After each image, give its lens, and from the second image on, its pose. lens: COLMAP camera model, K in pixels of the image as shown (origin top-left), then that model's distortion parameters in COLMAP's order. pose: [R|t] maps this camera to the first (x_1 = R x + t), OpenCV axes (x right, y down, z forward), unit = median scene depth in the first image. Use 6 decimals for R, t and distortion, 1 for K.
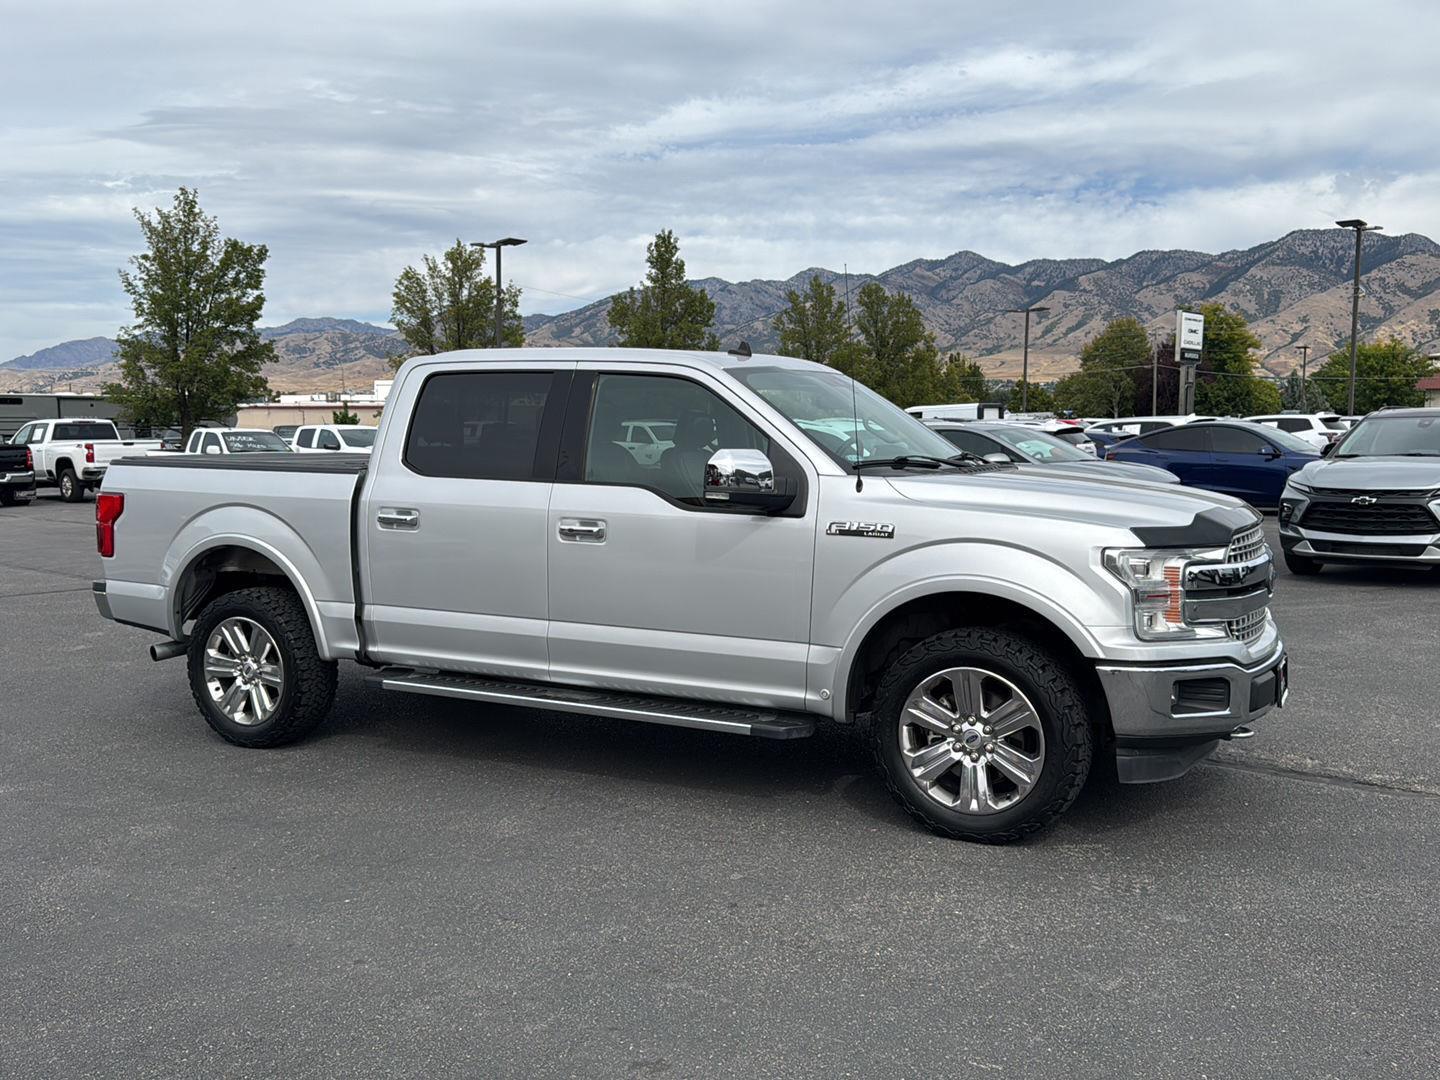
lens RADIAL K [[1276.9, 0, 720.7], [0, 1276.9, 578.2], [0, 0, 1]] dist [0.147547, -0.250166]
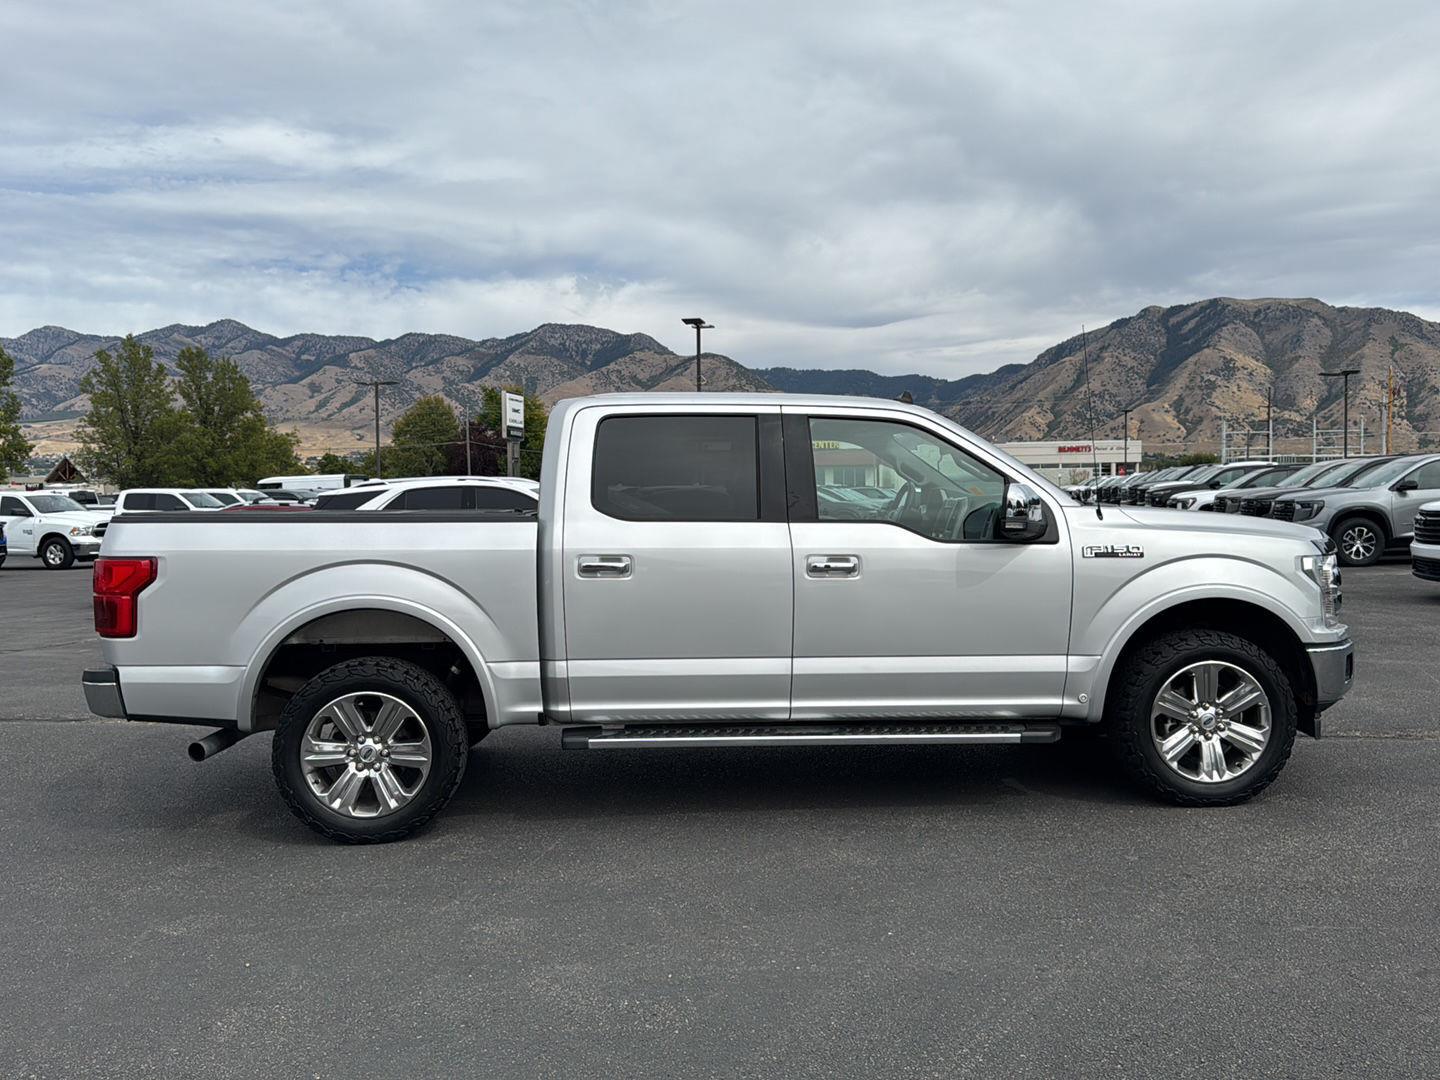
lens RADIAL K [[1279.3, 0, 717.8], [0, 1279.3, 571.4], [0, 0, 1]] dist [0.136427, -0.242408]
pose [[0.860695, -0.039799, 0.507562, -0.659412], [0.071268, 0.996542, -0.042711, 0.003901], [-0.504107, 0.072935, 0.860556, 0.144472]]
